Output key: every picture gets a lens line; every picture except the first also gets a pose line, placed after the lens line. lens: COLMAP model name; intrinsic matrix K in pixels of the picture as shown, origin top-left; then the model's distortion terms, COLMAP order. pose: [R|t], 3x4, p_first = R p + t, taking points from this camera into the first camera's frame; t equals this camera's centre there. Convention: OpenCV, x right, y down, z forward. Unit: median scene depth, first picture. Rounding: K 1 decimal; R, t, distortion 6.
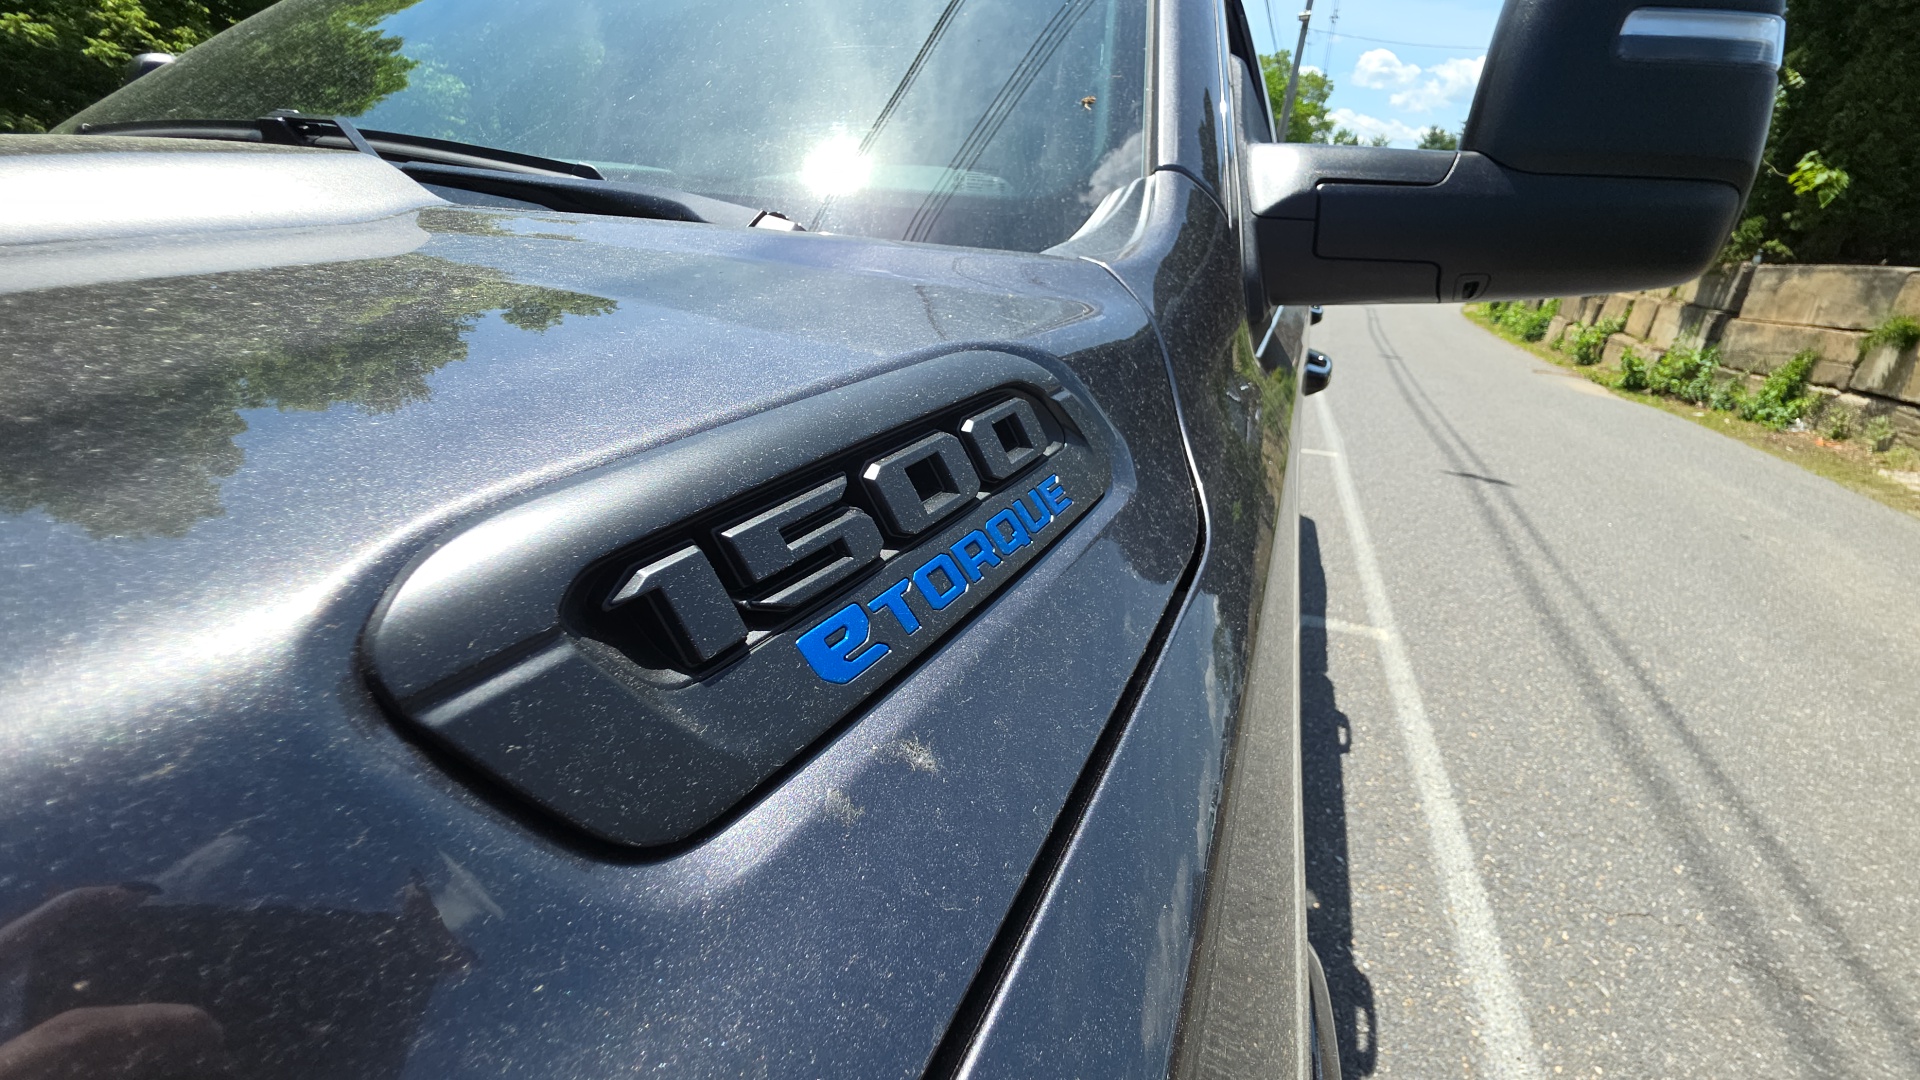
lens RADIAL K [[783.0, 0, 950.4], [0, 783.0, 538.4], [0, 0, 1]] dist [0.012700, -0.008349]
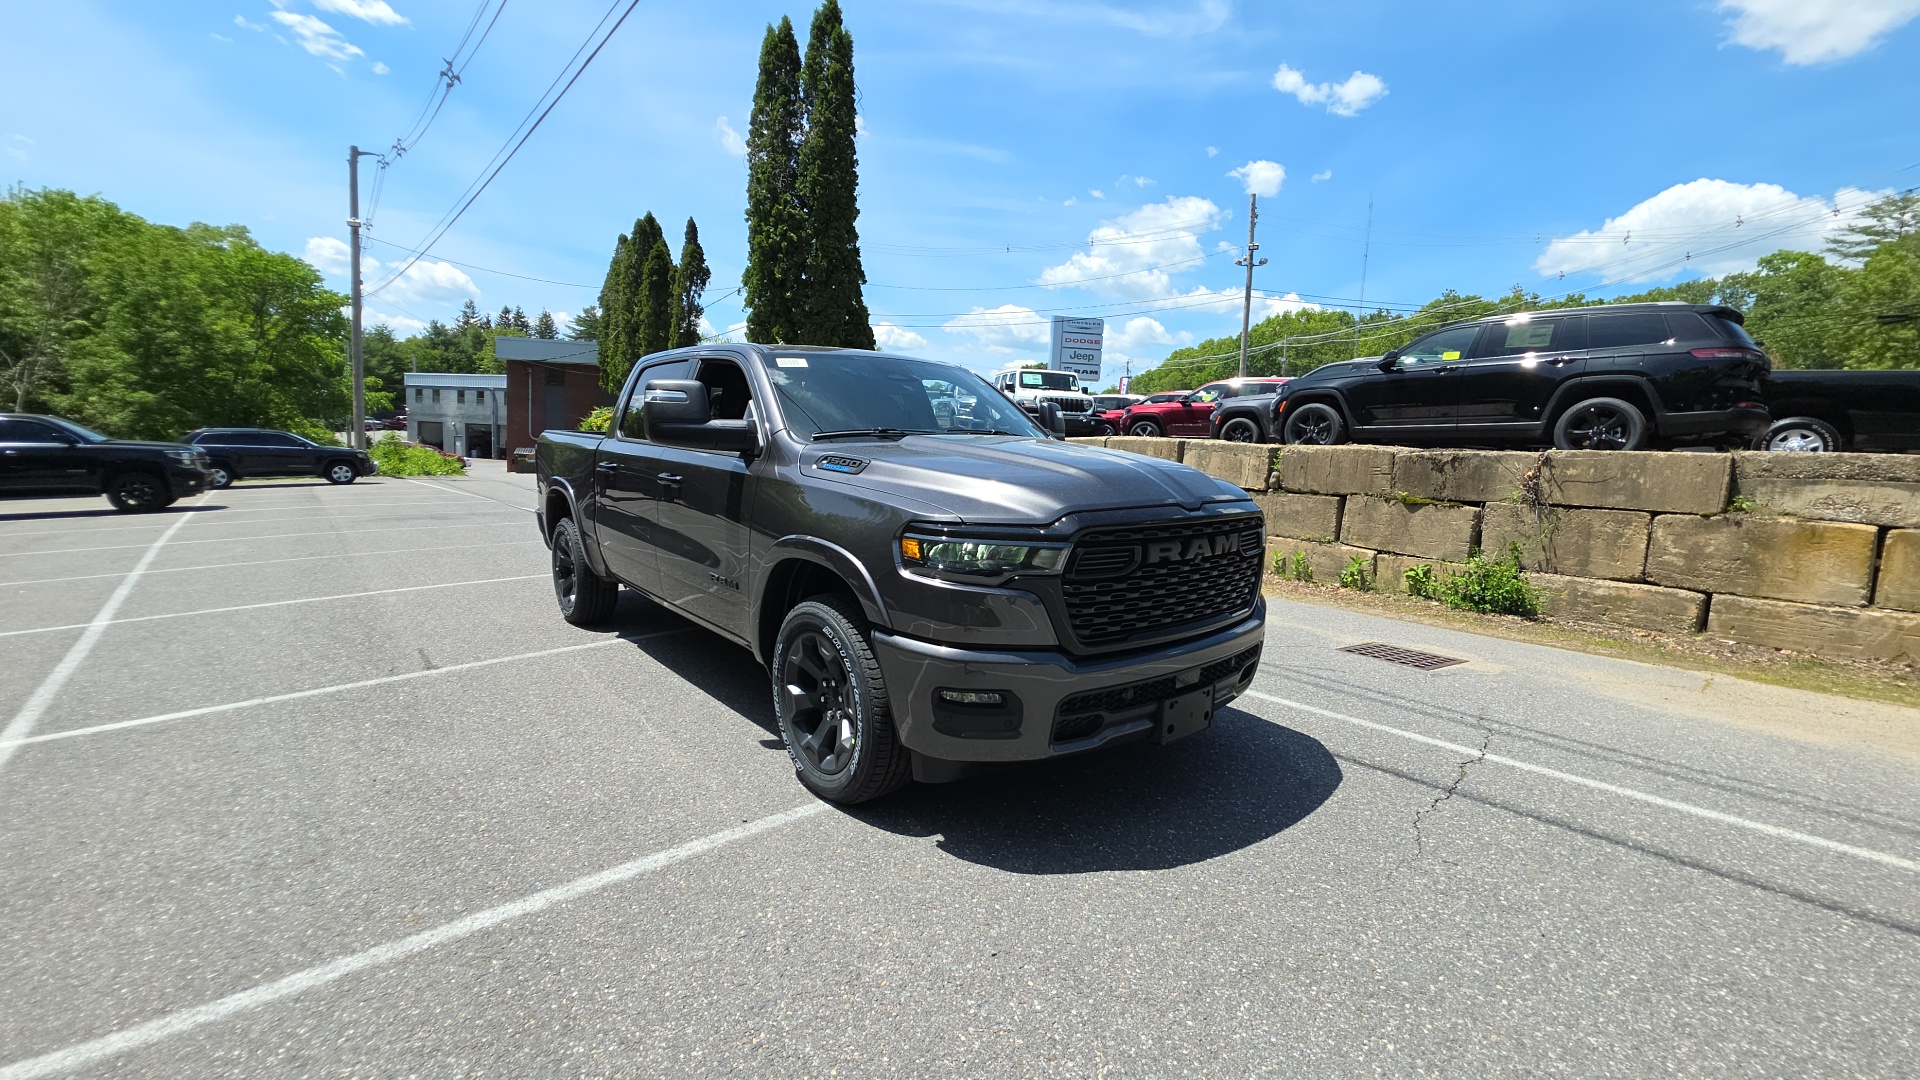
lens RADIAL K [[783.0, 0, 950.6], [0, 783.0, 541.1], [0, 0, 1]] dist [0.012700, -0.008349]
pose [[0.462524, -0.143298, 0.874950, -0.496506], [0.323067, 0.946244, -0.015808, 0.022881], [-0.825650, 0.289979, 0.483956, -0.111664]]
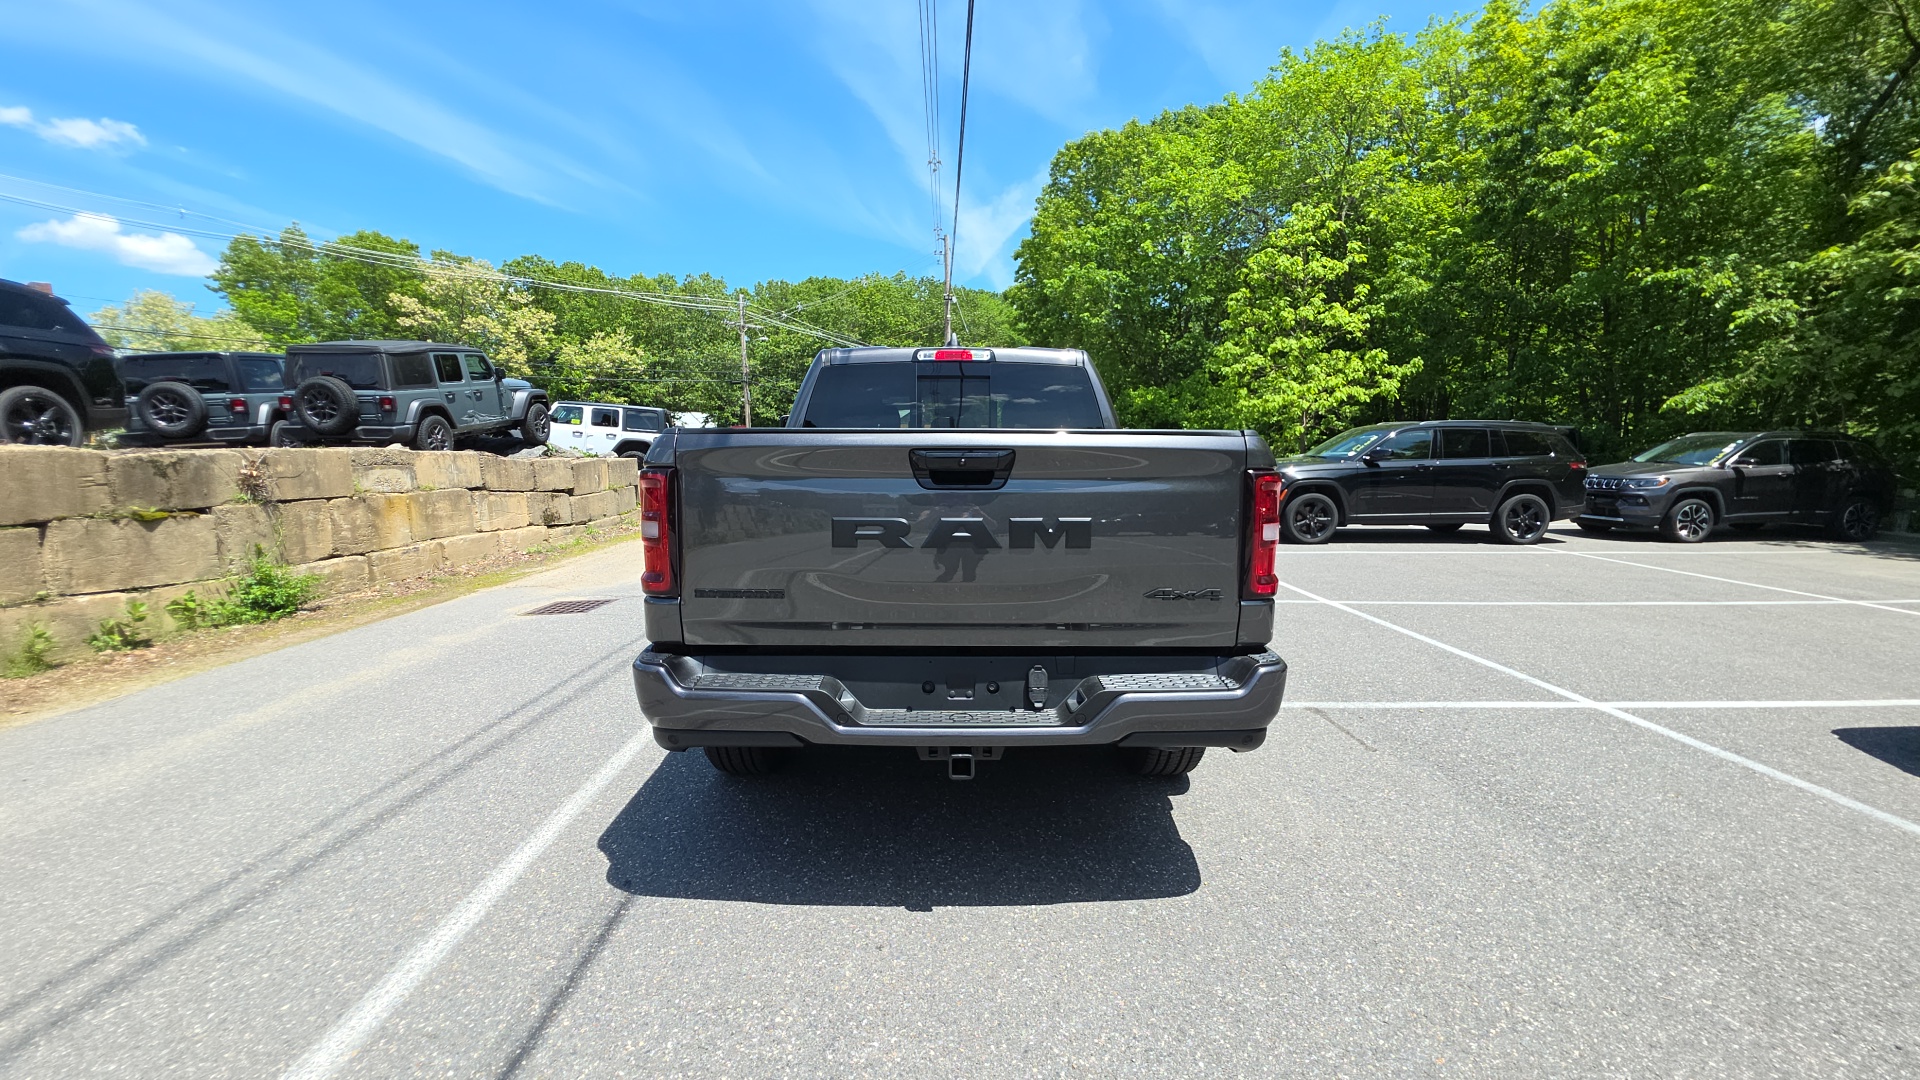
lens RADIAL K [[783.0, 0, 949.5], [0, 783.0, 547.0], [0, 0, 1]] dist [0.012700, -0.008349]
pose [[-0.918709, 0.009374, -0.394824, 0.235412], [-0.175206, 0.886284, 0.428724, -0.291985], [0.353945, 0.463048, -0.812595, 0.787192]]
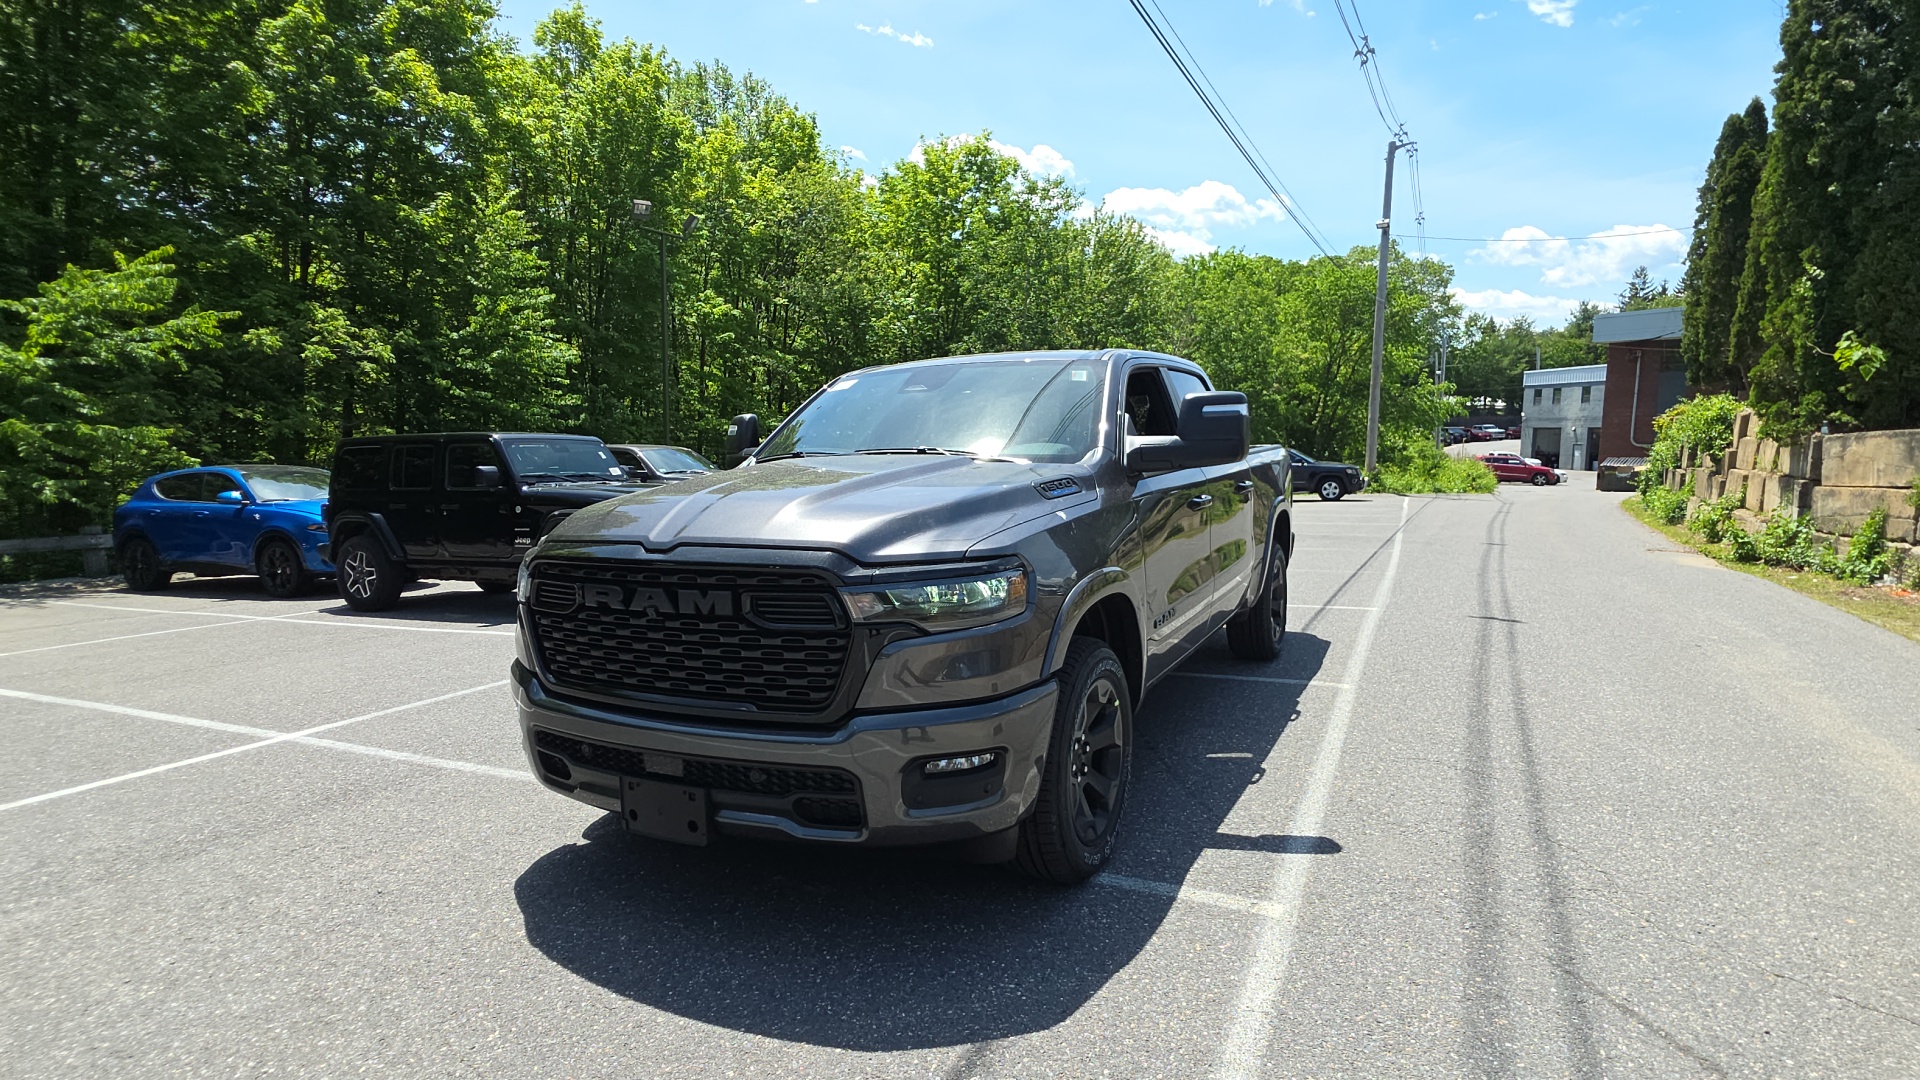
lens RADIAL K [[984.6, 0, 957.2], [0, 984.6, 540.7], [0, 0, 1]] dist [0.004491, 0.000210]
pose [[0.995612, -0.053673, -0.076656, -0.013134], [0.030163, 0.959506, -0.280069, 0.134967], [0.088584, 0.276528, 0.956914, -0.358528]]
